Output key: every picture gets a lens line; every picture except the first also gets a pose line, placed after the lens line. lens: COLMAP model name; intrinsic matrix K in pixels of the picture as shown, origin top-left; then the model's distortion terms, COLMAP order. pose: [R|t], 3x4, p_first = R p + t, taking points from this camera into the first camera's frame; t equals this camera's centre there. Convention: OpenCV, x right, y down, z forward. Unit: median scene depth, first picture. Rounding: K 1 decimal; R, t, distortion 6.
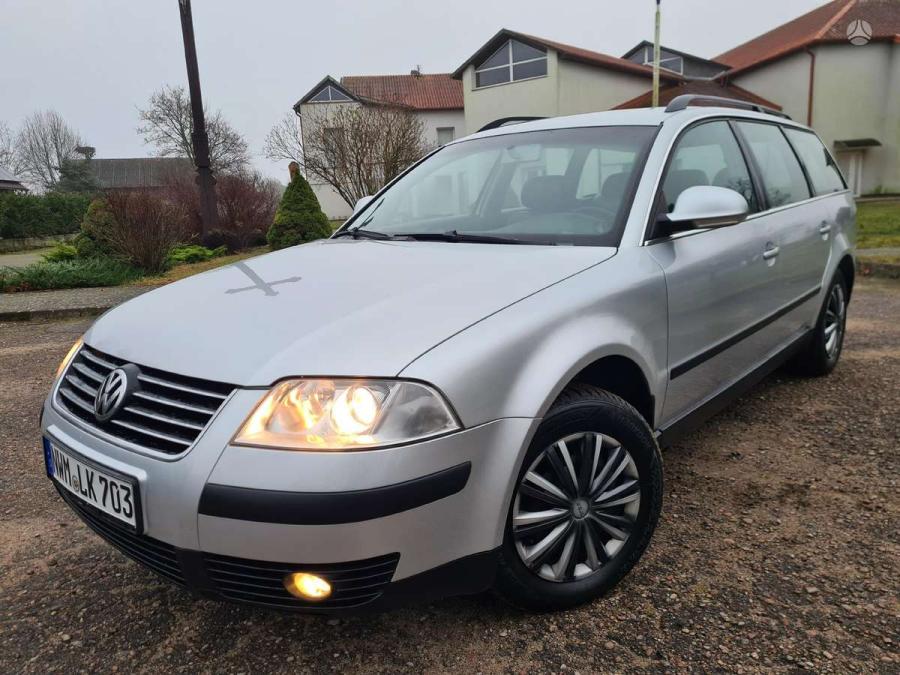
lens RADIAL K [[669.1, 0, 442.8], [0, 669.1, 338.9], [0, 0, 1]] dist [0.079744, -0.071935]
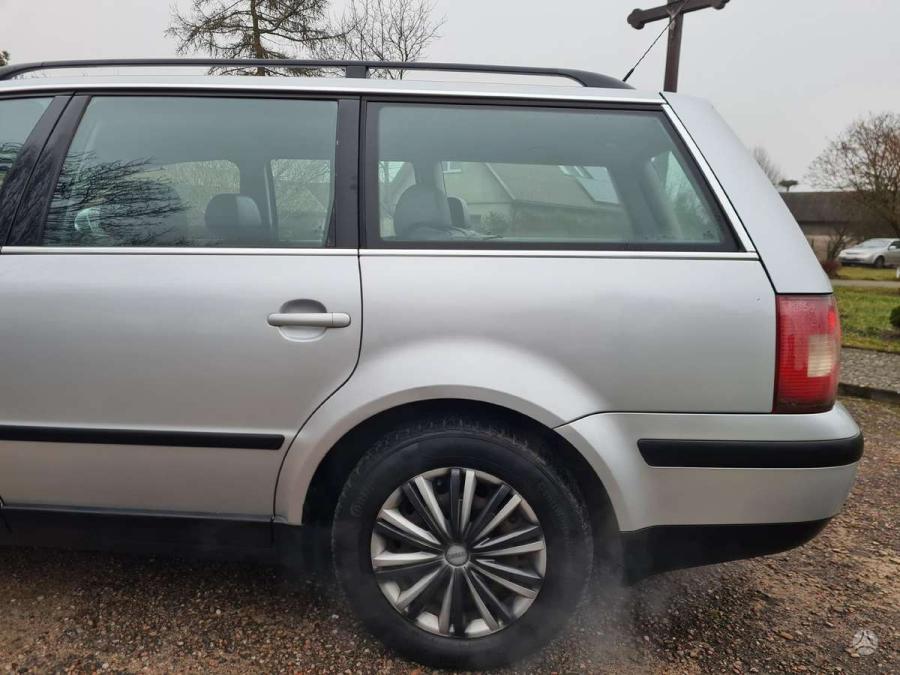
lens RADIAL K [[668.8, 0, 452.4], [0, 668.8, 343.6], [0, 0, 1]] dist [0.073790, -0.068224]
pose [[0.567407, 0.192294, -0.800670, 1.170227], [-0.225113, 0.971534, 0.073800, -0.239651], [0.792069, 0.138367, 0.594543, 0.982315]]
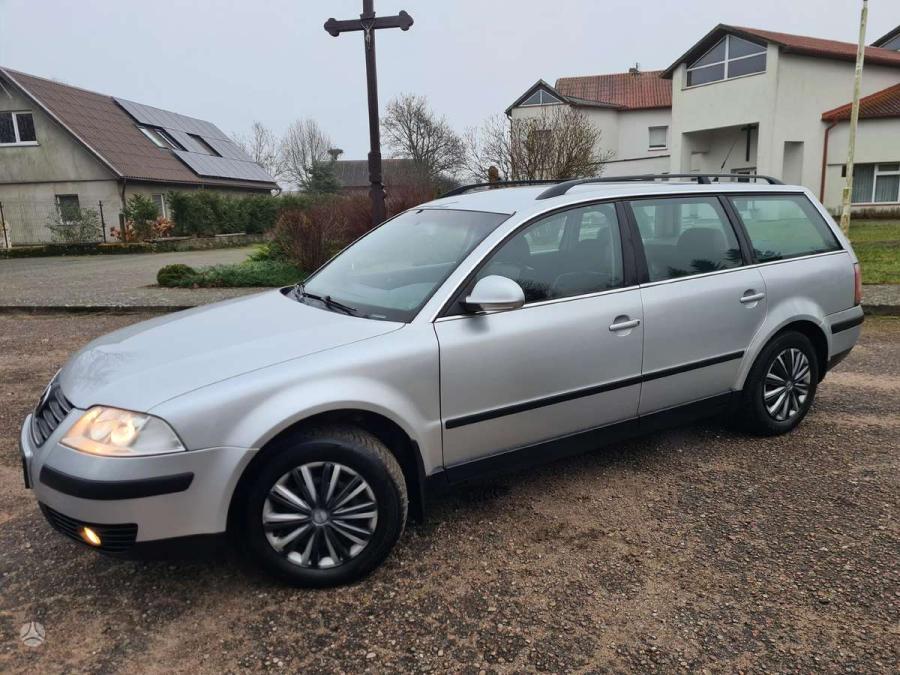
lens RADIAL K [[667.8, 0, 450.0], [0, 667.8, 337.5], [0, 0, 1]] dist [0.076582, -0.066077]
pose [[0.949383, 0.078588, -0.304130, 0.534042], [-0.076760, 0.996887, 0.017980, -0.100164], [0.304596, 0.006275, 0.952461, -0.144805]]
